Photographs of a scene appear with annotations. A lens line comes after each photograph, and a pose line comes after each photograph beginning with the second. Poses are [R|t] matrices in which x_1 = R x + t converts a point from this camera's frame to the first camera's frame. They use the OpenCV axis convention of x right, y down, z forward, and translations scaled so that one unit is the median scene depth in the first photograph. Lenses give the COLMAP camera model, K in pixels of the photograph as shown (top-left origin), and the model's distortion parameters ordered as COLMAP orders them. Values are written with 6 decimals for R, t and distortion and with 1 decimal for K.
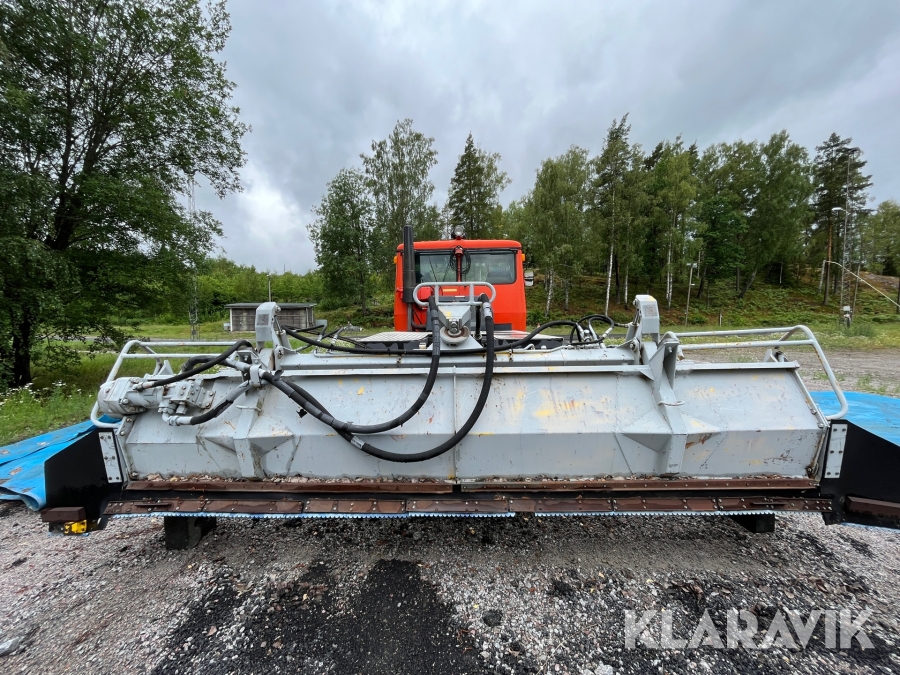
lens RADIAL K [[360.6, 0, 458.8], [0, 360.6, 337.4], [0, 0, 1]] dist [-0.001796, -0.000240]
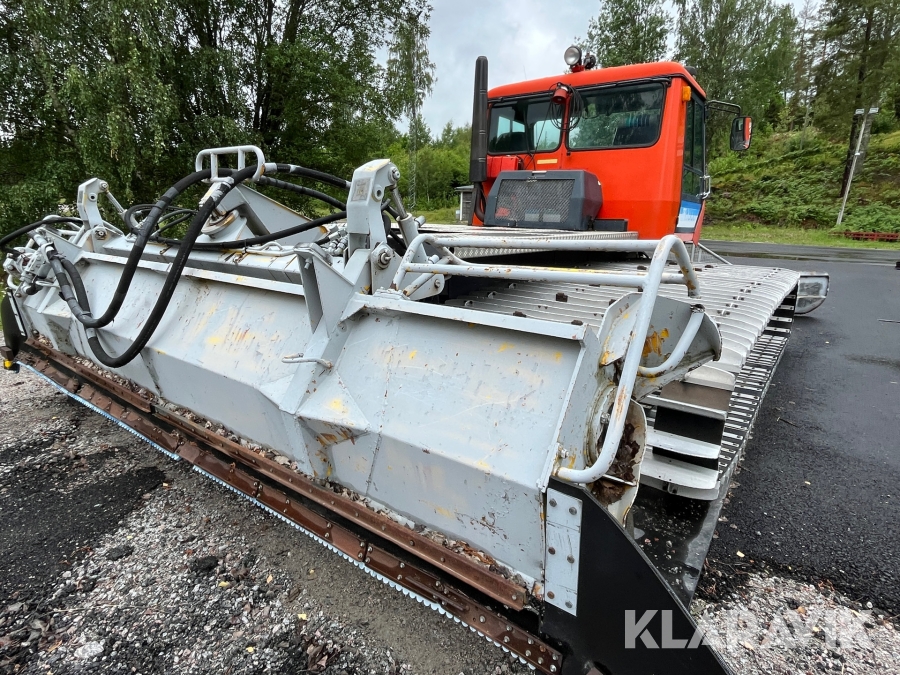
lens RADIAL K [[501.8, 0, 450.0], [0, 501.8, 337.5], [0, 0, 1]] dist [-0.000625, -0.002860]
pose [[0.815388, 0.168979, -0.553704, 1.185083], [-0.056161, 0.975030, 0.214857, -0.030687], [0.576184, -0.144095, 0.804518, 0.499541]]
